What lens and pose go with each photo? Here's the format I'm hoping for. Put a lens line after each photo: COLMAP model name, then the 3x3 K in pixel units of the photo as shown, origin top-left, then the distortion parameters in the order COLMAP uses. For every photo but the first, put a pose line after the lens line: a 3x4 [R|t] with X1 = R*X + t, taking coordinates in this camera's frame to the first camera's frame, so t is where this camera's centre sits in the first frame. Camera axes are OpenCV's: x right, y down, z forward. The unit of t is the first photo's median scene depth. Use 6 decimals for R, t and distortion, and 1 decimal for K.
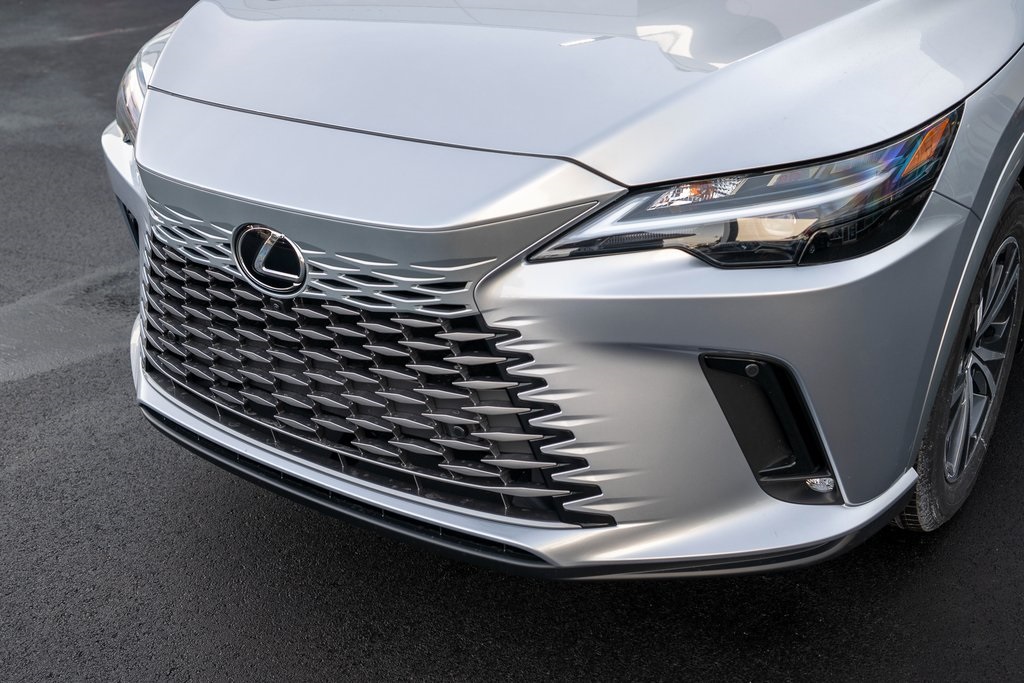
lens RADIAL K [[1208.4, 0, 510.5], [0, 1208.4, 350.1], [0, 0, 1]] dist [0.001254, 0.000000]
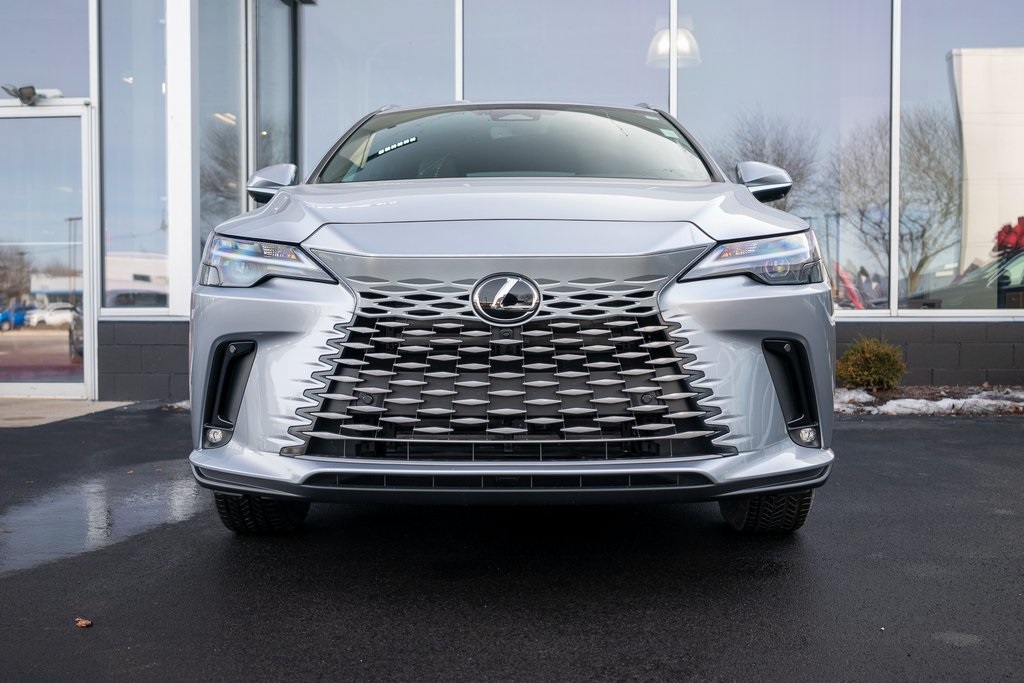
lens RADIAL K [[1208.4, 0, 519.9], [0, 1208.4, 342.5], [0, 0, 1]] dist [0.001254, 0.000000]
pose [[0.826067, -0.003291, 0.563562, -1.049625], [0.234860, 0.911023, -0.338936, 0.489571], [-0.512303, 0.412342, 0.753339, -0.083332]]
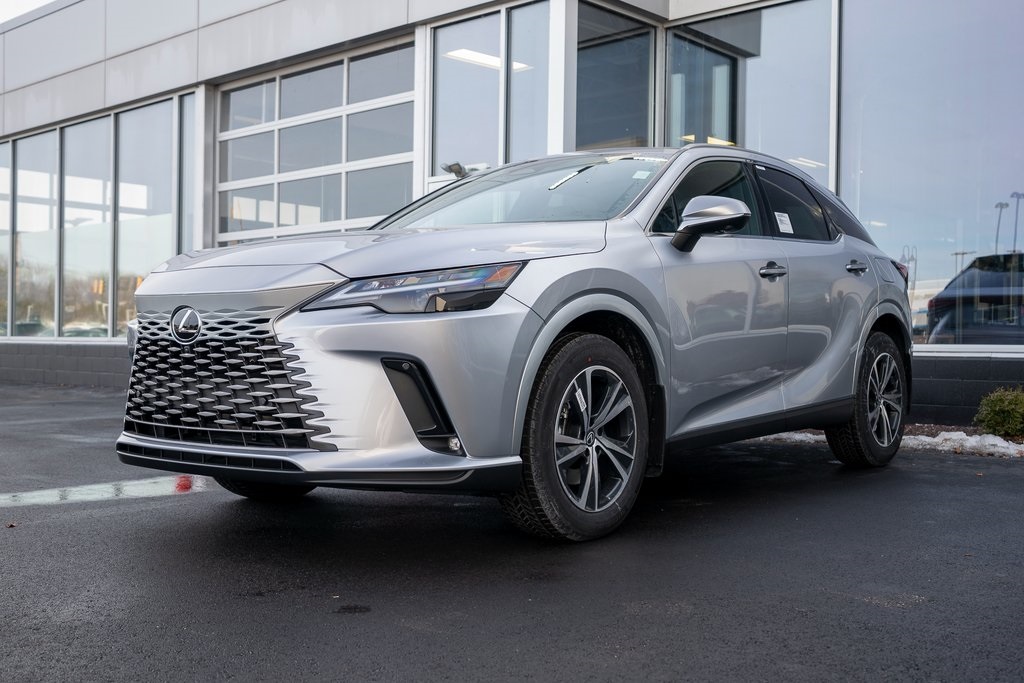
lens RADIAL K [[1208.4, 0, 510.4], [0, 1208.4, 343.4], [0, 0, 1]] dist [0.001254, 0.000000]
pose [[0.995736, 0.023540, -0.089193, 0.544083], [-0.059755, 0.901209, -0.429245, 0.822256], [0.070277, 0.432744, 0.898773, -0.794385]]
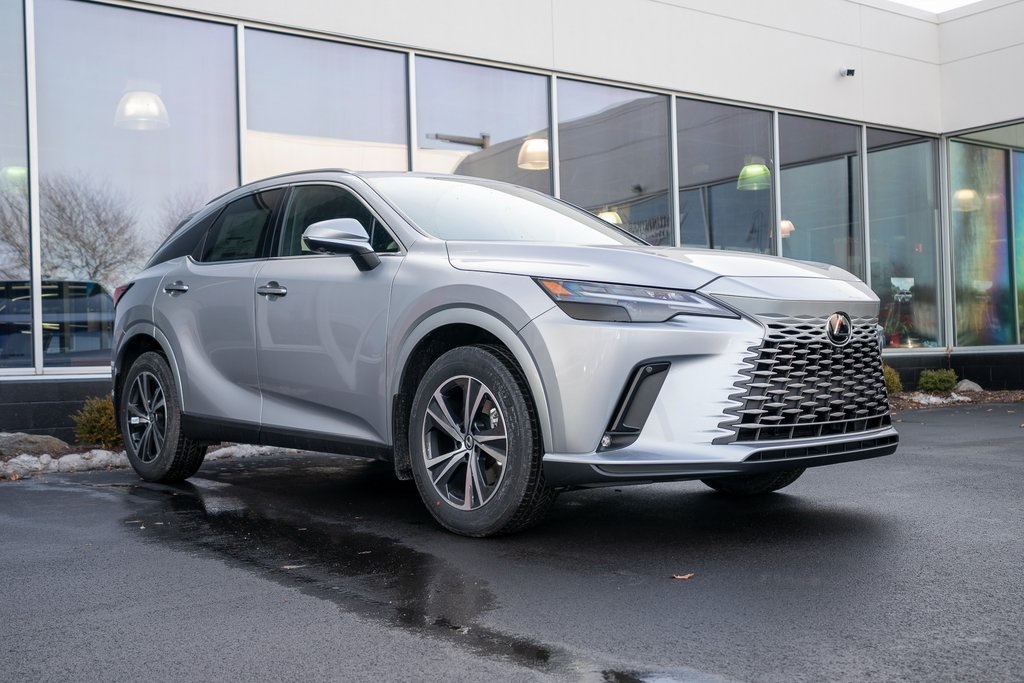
lens RADIAL K [[1173.1, 0, 516.9], [0, 1173.1, 392.0], [0, 0, 1]] dist [-0.000300, 0.000000]
pose [[0.269039, -0.025066, 0.962803, -2.552491], [0.437205, 0.893908, -0.098897, -0.019225], [-0.858178, 0.447549, 0.251455, 1.070692]]
